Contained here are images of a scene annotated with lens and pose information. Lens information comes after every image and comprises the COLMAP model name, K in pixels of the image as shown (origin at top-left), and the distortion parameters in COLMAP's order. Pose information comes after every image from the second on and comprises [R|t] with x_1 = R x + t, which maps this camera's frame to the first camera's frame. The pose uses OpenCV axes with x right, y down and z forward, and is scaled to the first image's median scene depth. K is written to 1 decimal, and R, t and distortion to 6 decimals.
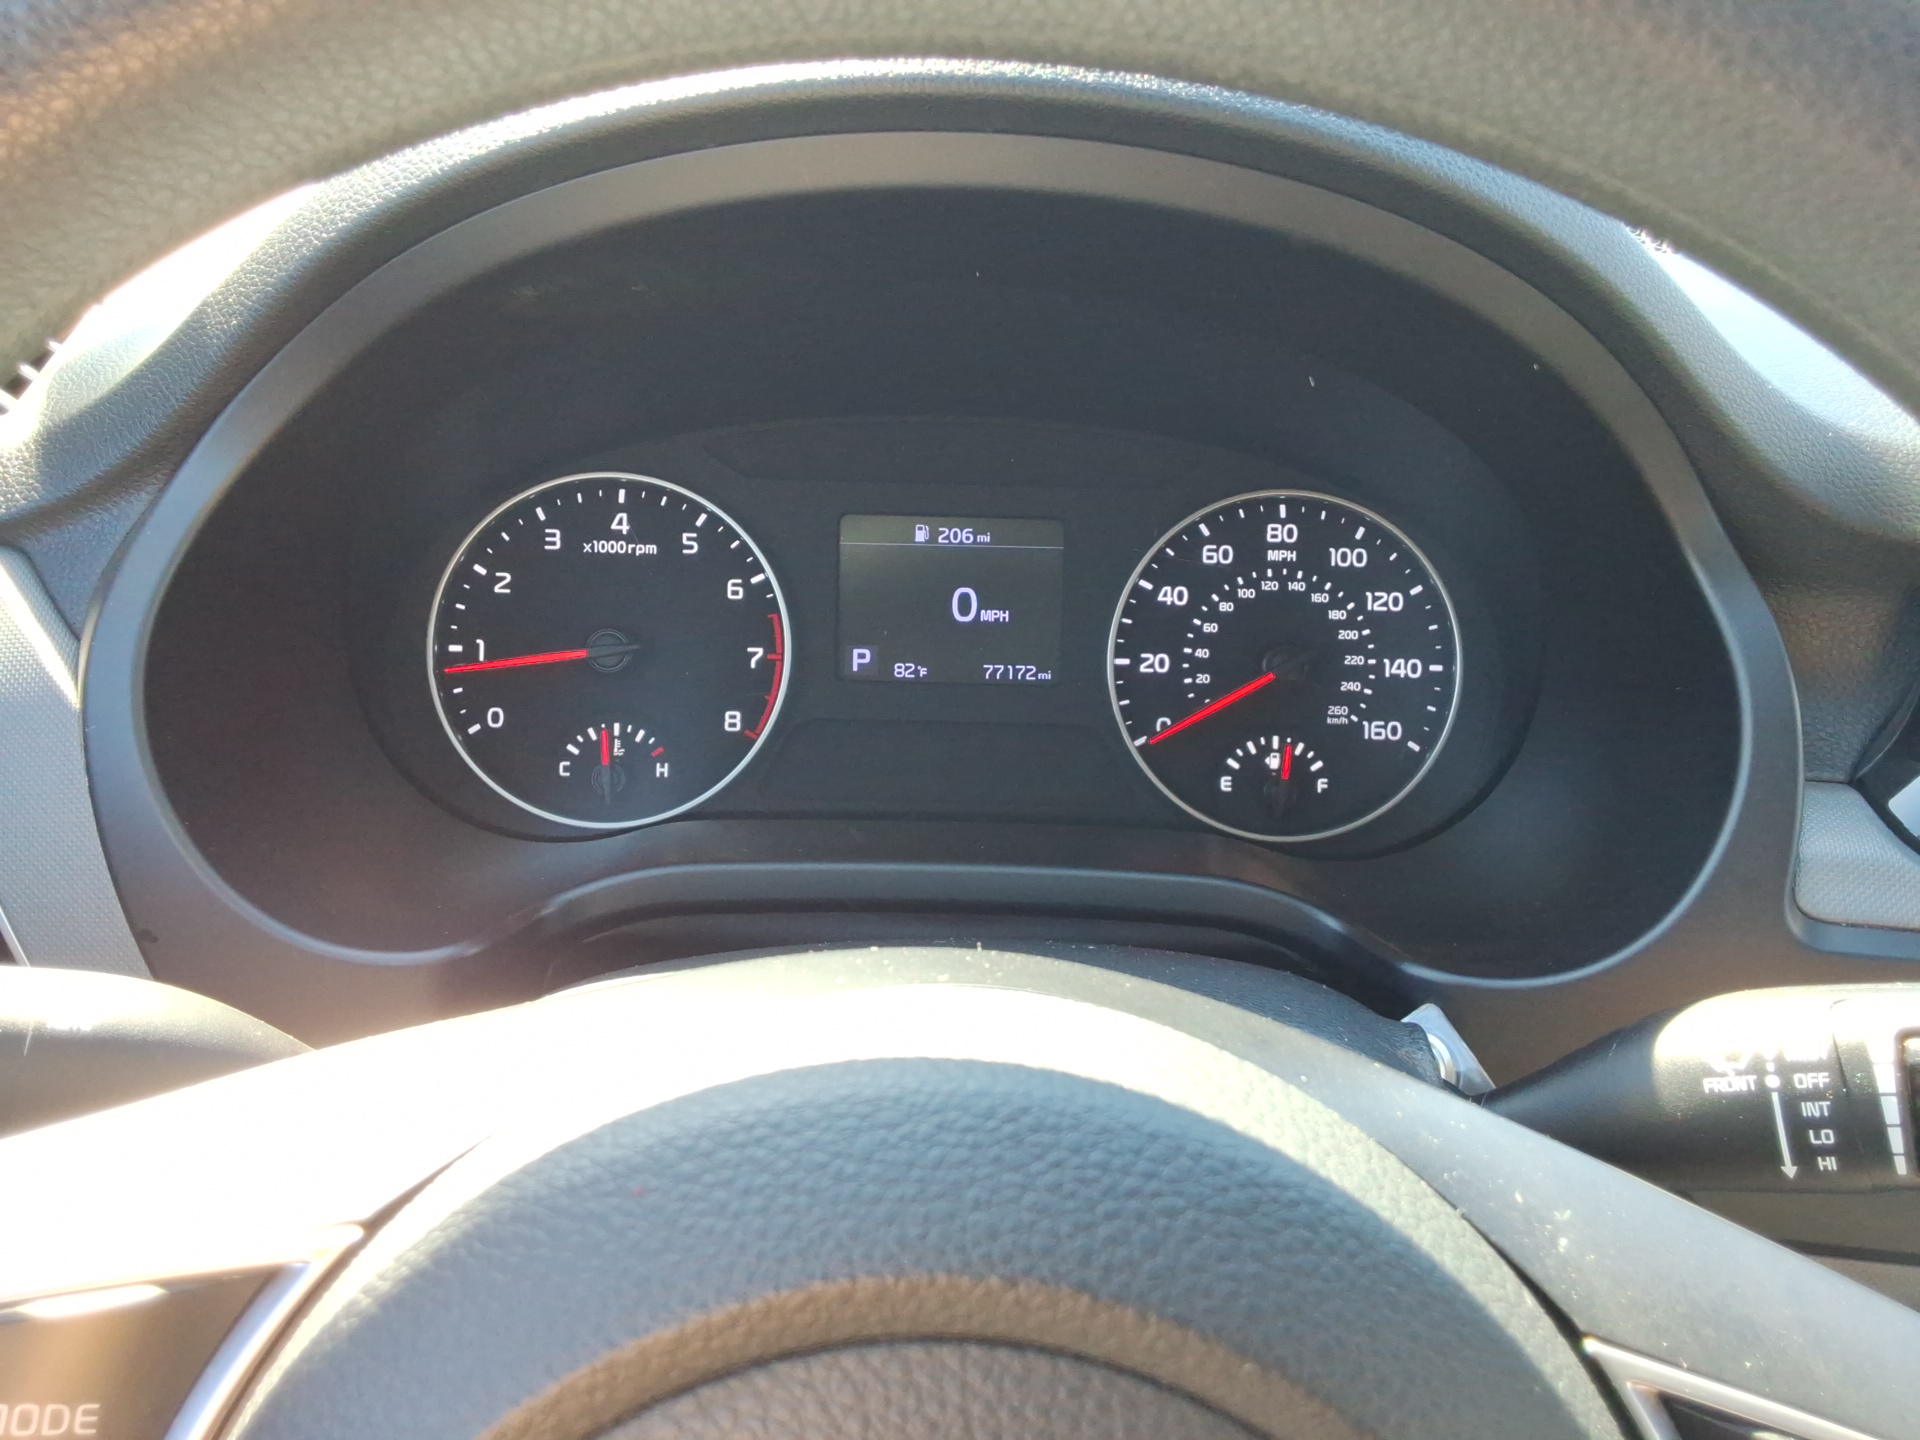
lens RADIAL K [[1544.8, 0, 980.0], [0, 1544.8, 698.9], [0, 0, 1]] dist [0.132694, -0.221197]
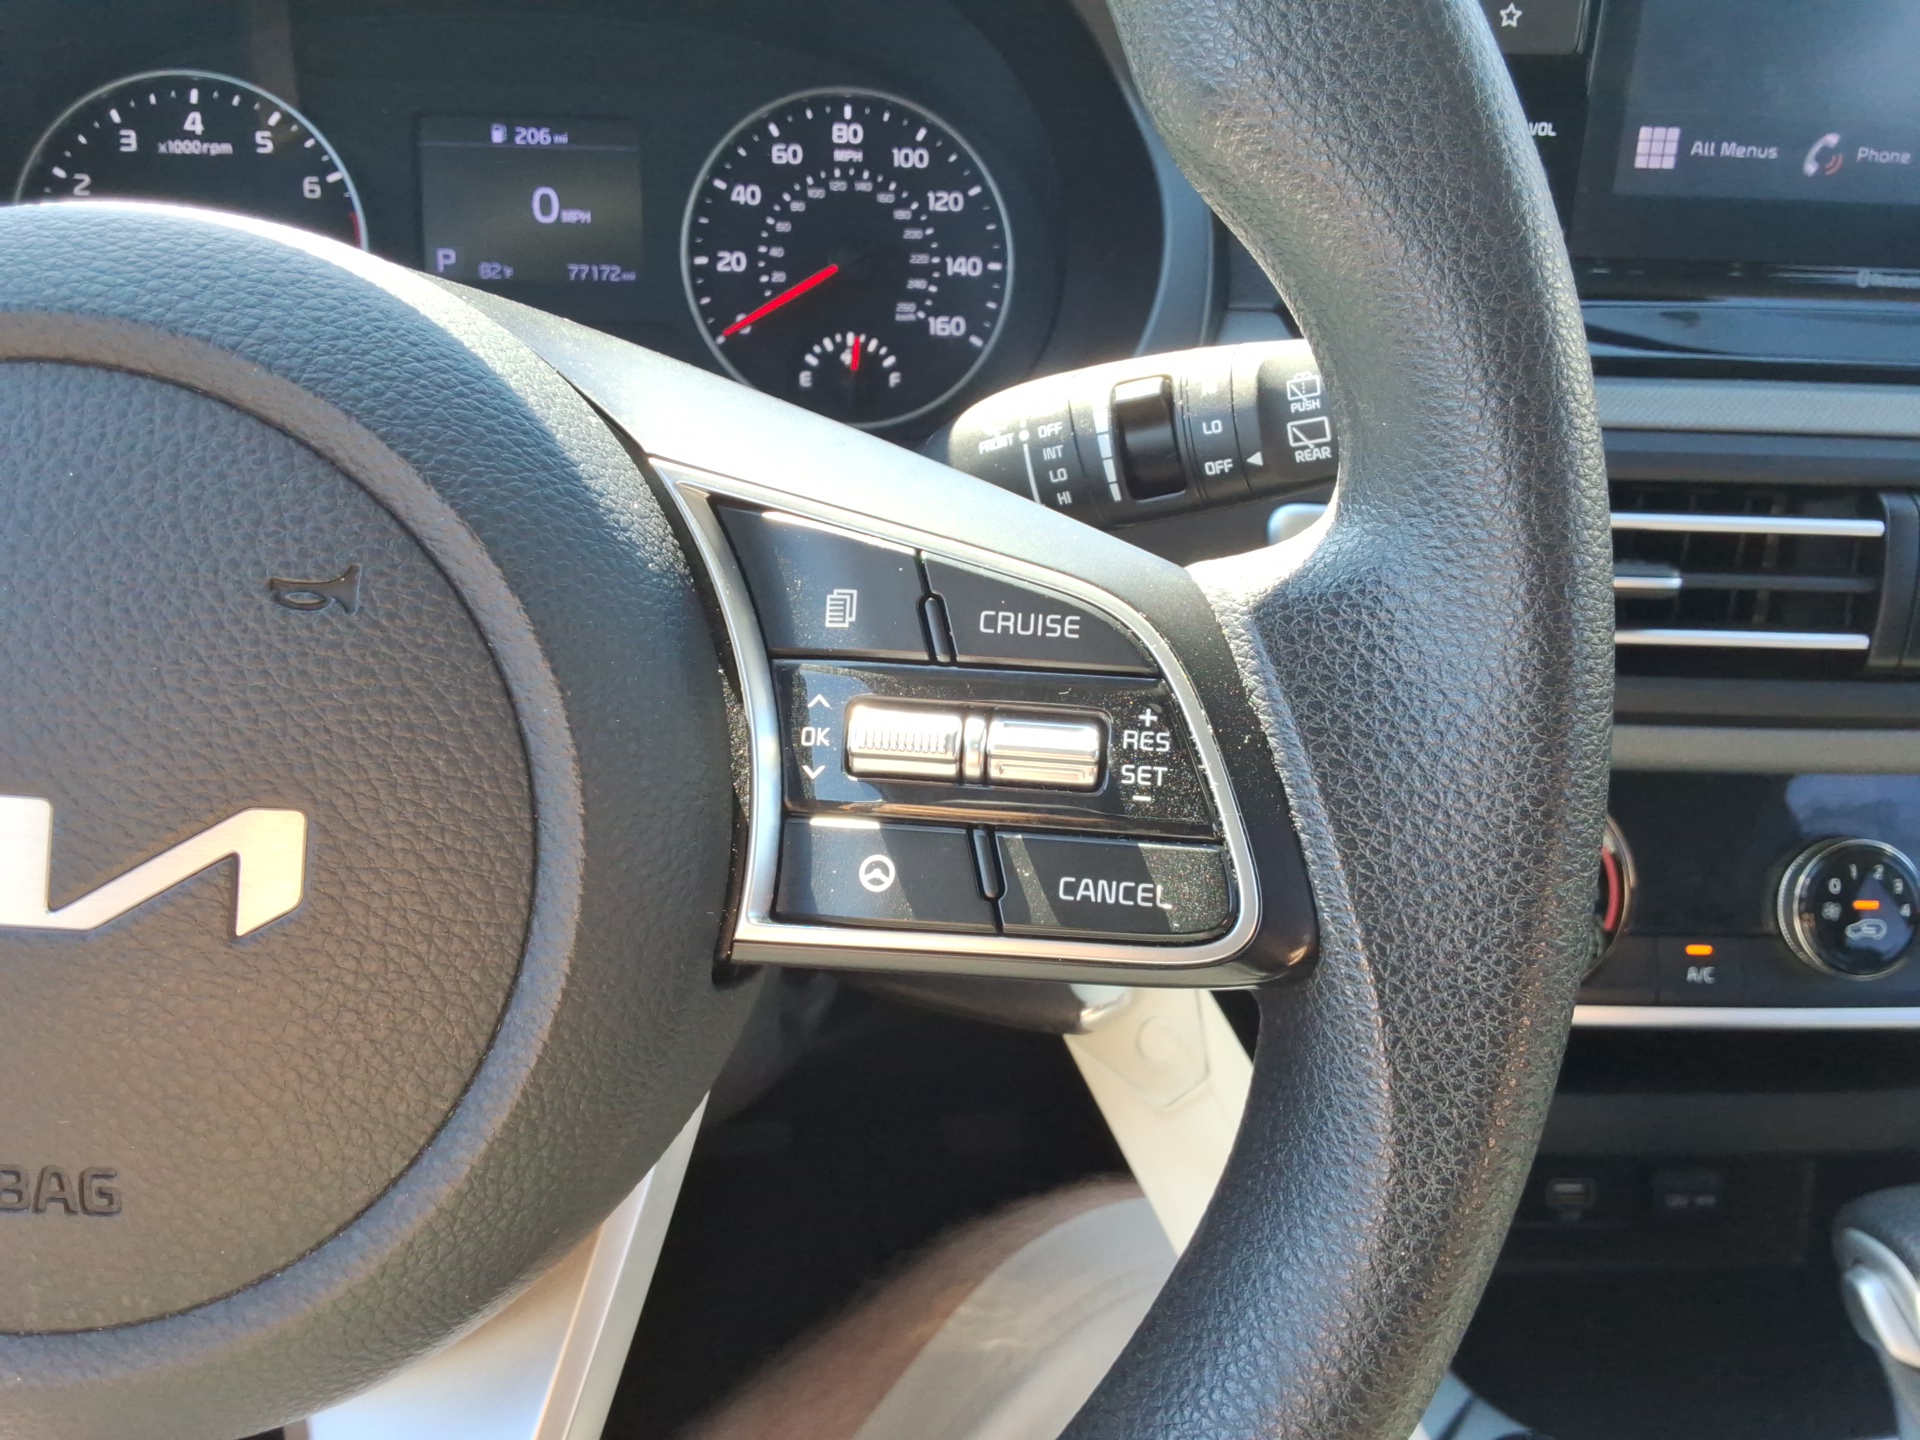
lens RADIAL K [[1560.9, 0, 974.7], [0, 1560.9, 703.8], [0, 0, 1]] dist [0.111716, -0.190113]
pose [[0.996079, -0.032959, 0.082104, 0.179820], [0.023128, 0.992752, 0.117938, 0.153514], [-0.085396, -0.115577, 0.989621, -0.113757]]
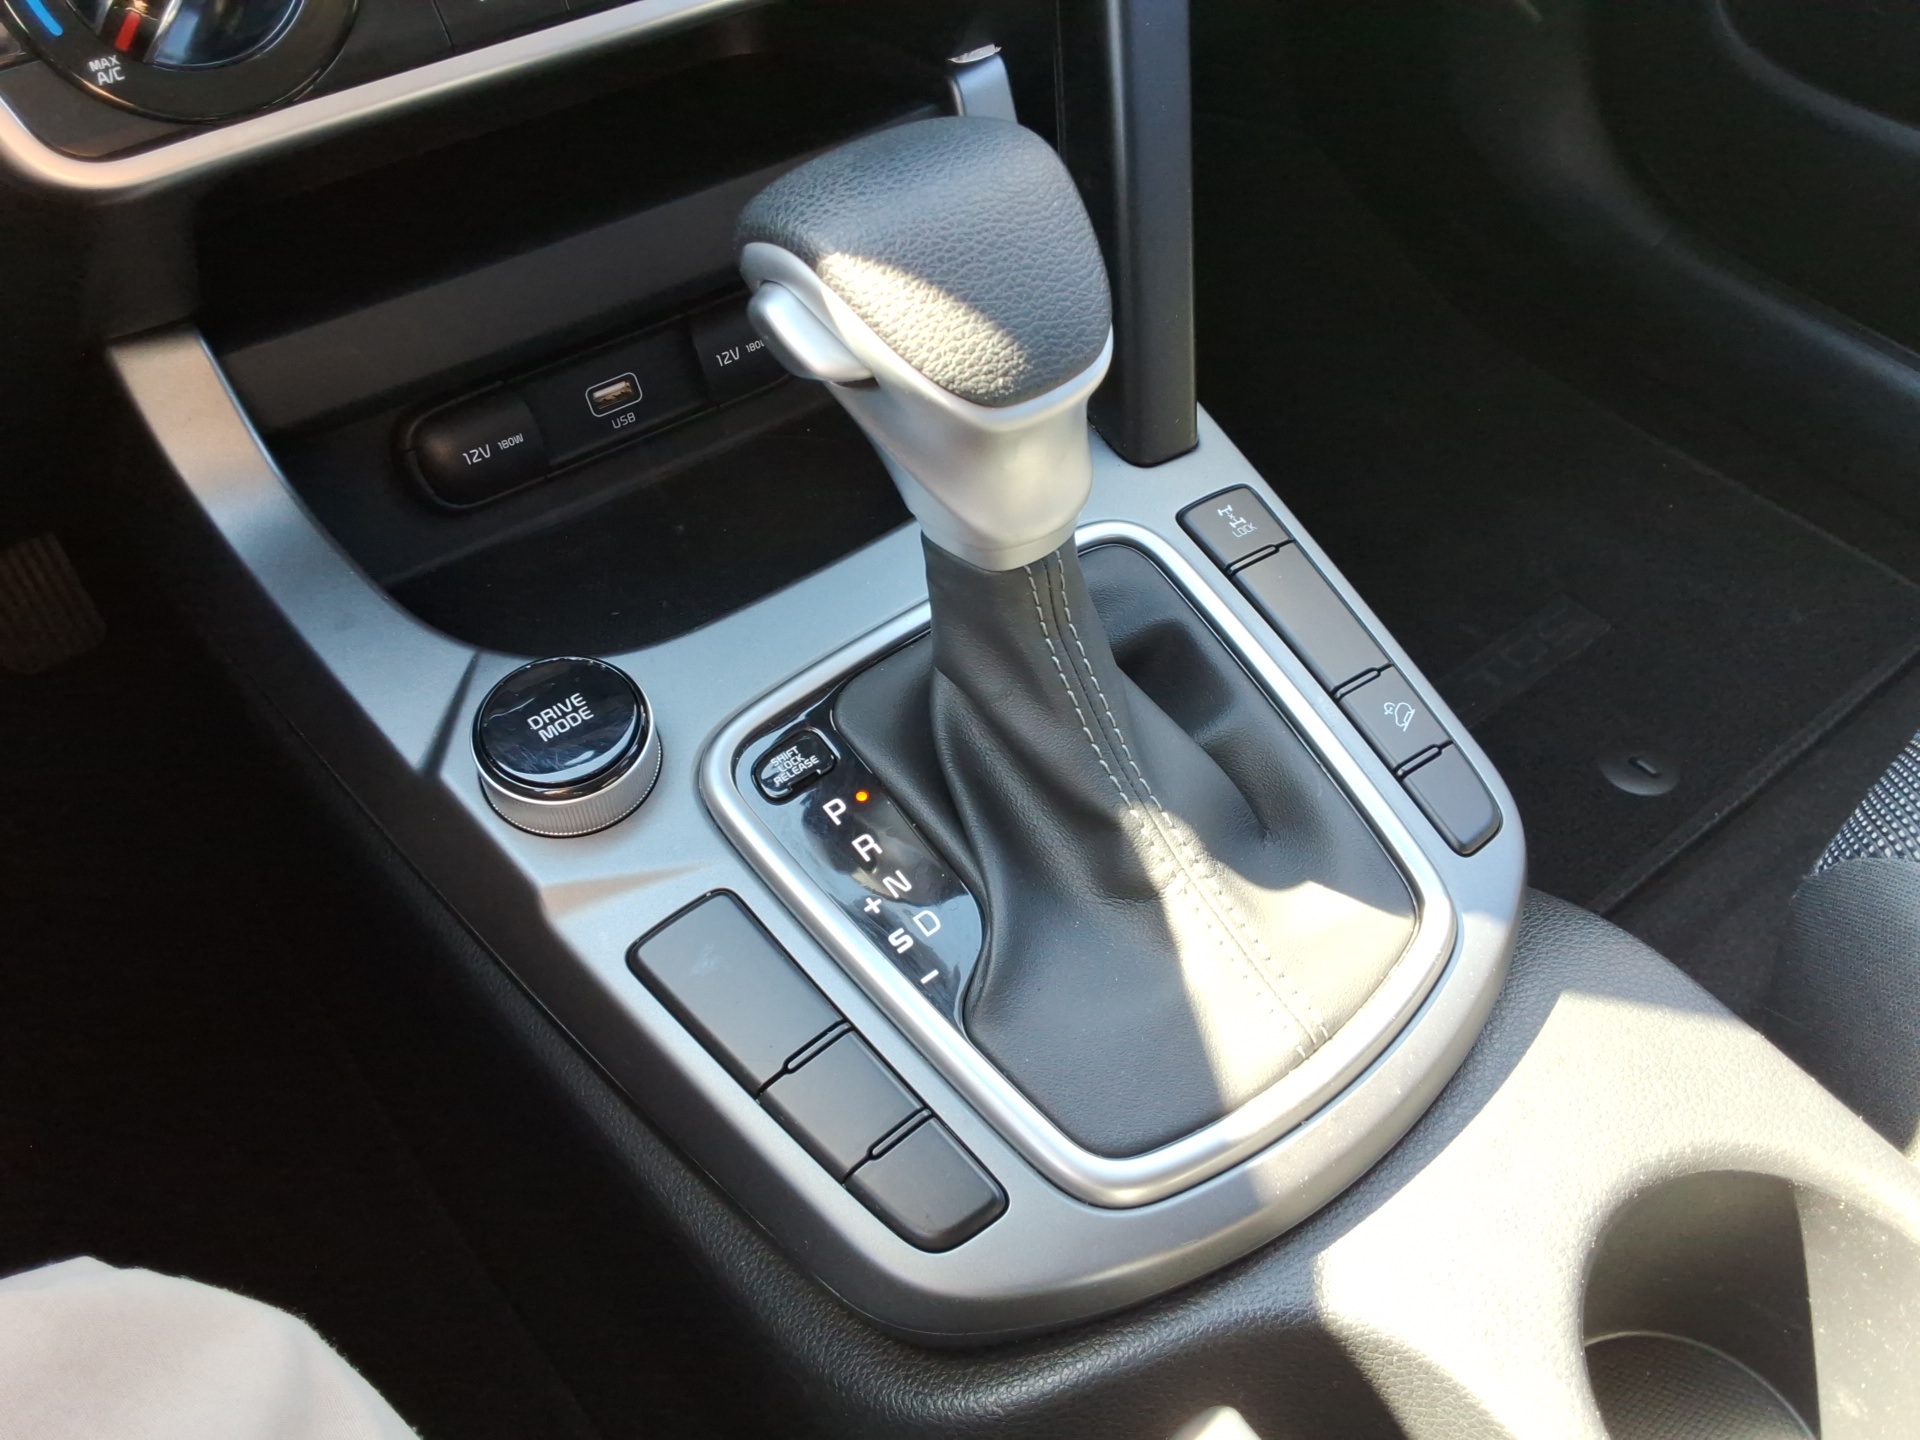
lens RADIAL K [[1551.8, 0, 978.6], [0, 1551.8, 691.4], [0, 0, 1]] dist [0.128906, -0.197257]
pose [[0.798961, -0.476001, 0.367538, 0.456964], [0.247585, 0.817308, 0.520297, 0.377115], [-0.548054, -0.324700, 0.770848, 0.048892]]
